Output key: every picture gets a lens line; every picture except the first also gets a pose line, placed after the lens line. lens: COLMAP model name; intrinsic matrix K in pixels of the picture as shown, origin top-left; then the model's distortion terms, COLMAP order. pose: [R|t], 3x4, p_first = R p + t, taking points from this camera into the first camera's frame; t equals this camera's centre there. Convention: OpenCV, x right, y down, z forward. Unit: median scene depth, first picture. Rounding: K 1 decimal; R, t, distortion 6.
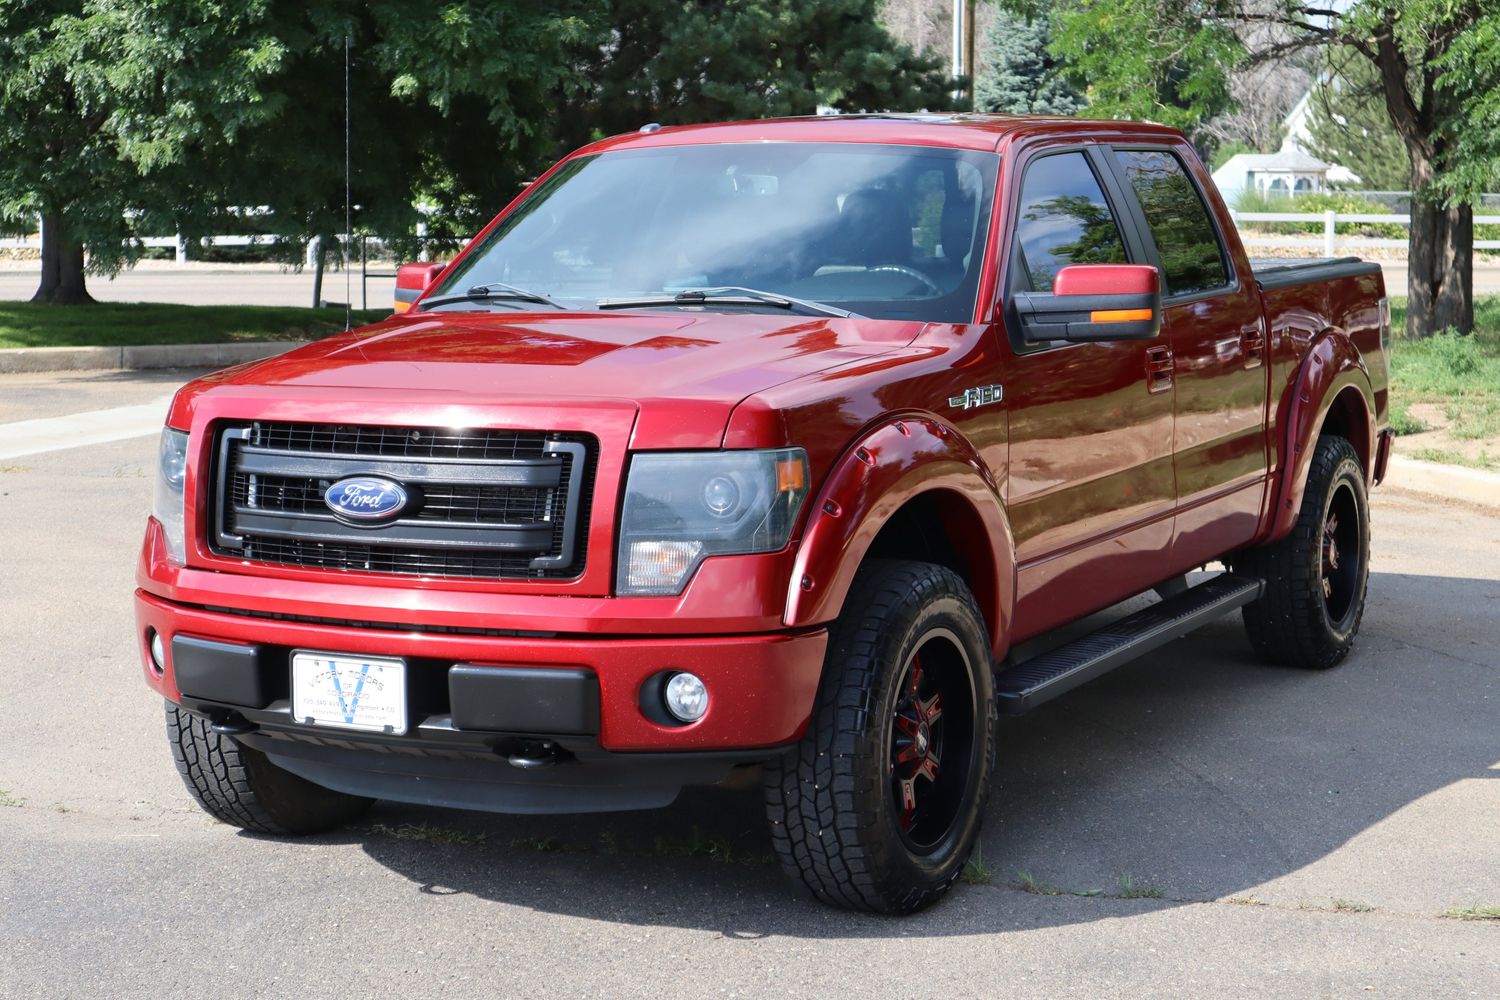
lens RADIAL K [[2746.7, 0, 909.7], [0, 2746.7, 500.2], [0, 0, 1]] dist [-0.012417, -0.305316]
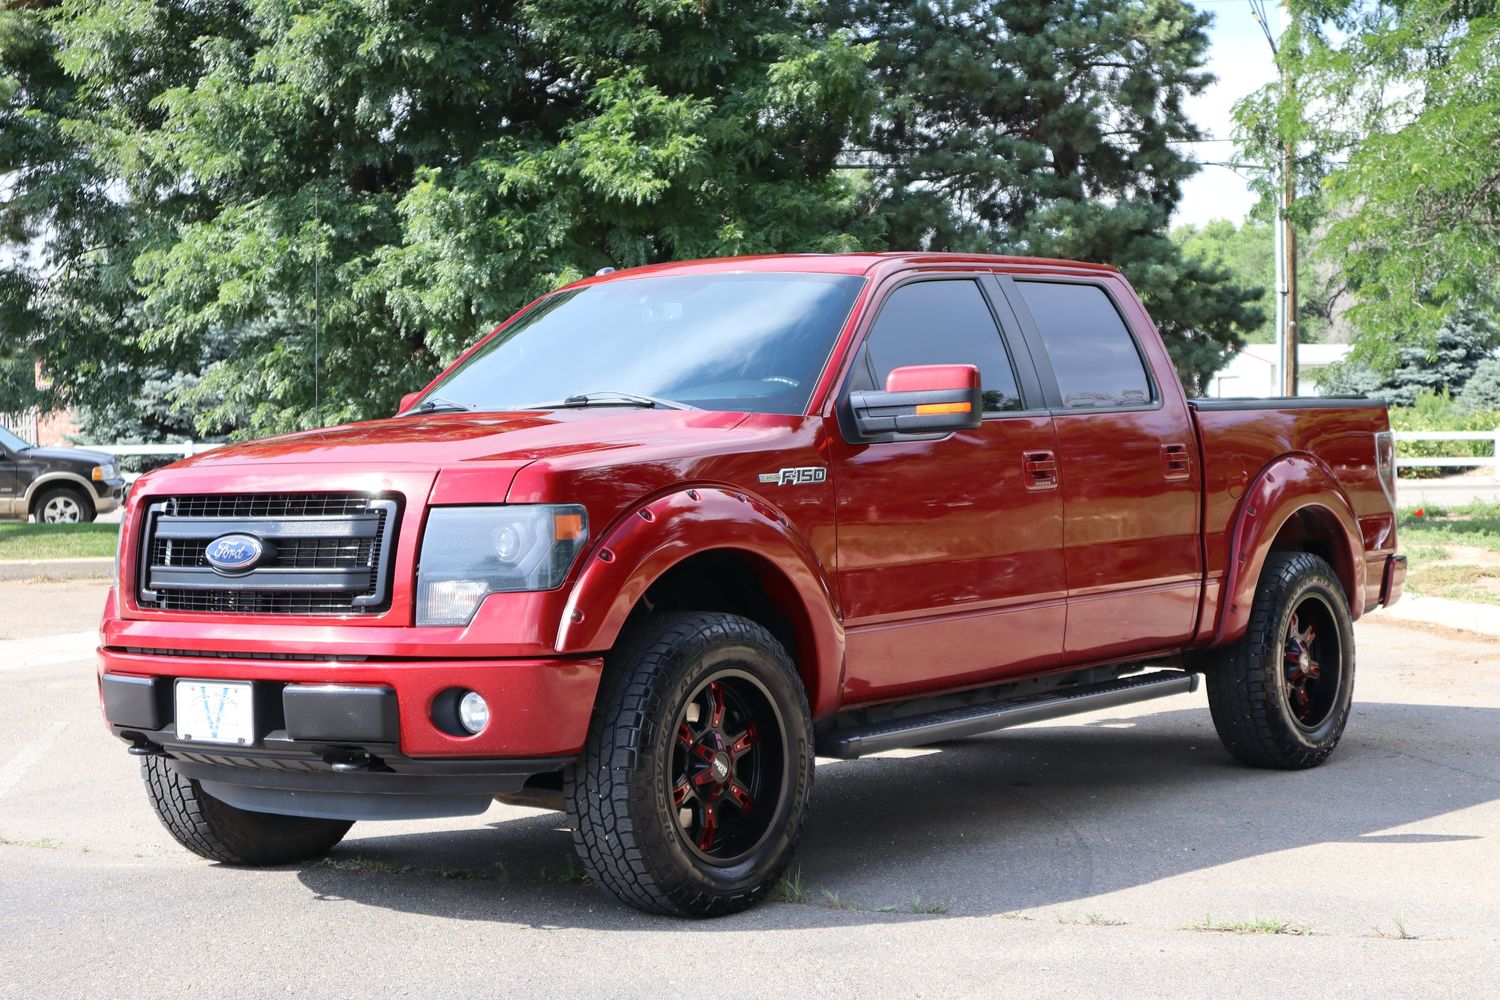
lens RADIAL K [[2746.7, 0, 909.7], [0, 2746.7, 500.2], [0, 0, 1]] dist [-0.012417, -0.305316]
pose [[0.985083, -0.016062, -0.171331, 0.289613], [0.000494, 0.995894, -0.090523, 0.082569], [0.172082, 0.089089, 0.981046, -0.129195]]
